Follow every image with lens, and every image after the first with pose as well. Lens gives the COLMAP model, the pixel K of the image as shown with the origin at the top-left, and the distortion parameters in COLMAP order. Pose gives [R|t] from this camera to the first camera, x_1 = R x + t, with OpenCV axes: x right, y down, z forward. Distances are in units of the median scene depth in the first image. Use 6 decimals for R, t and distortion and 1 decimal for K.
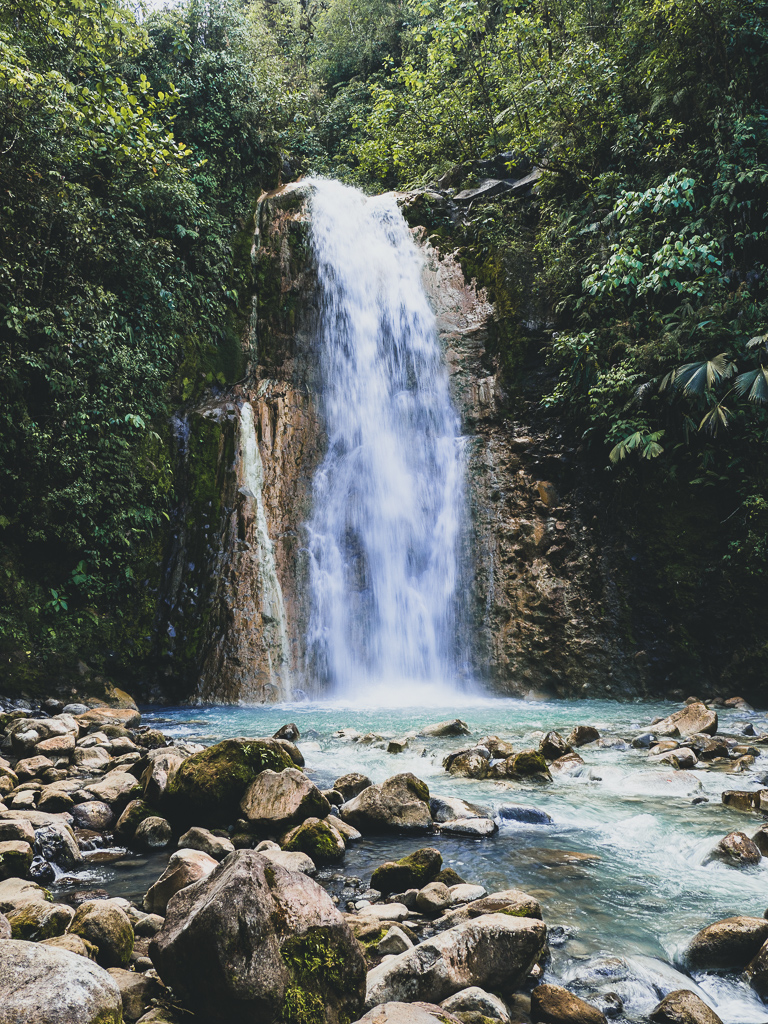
lens RADIAL K [[913.4, 0, 384.0], [0, 913.4, 512.0], [0, 0, 1]] dist [-0.035945, -0.002770]
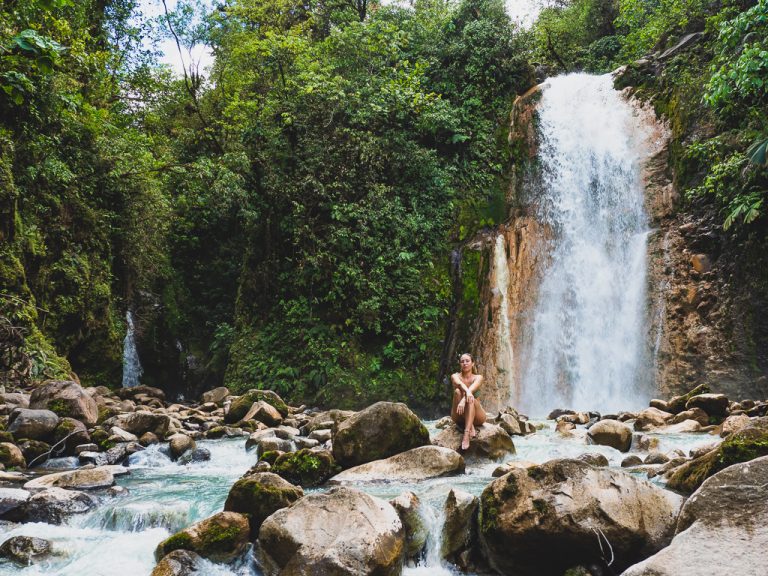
lens RADIAL K [[685.0, 0, 384.0], [0, 685.0, 288.0], [0, 0, 1]] dist [-0.035945, -0.002770]
pose [[0.793321, -0.129314, -0.594912, 0.395247], [0.085157, 0.991145, -0.101884, 0.075601], [0.602819, 0.030165, 0.797308, -0.042707]]
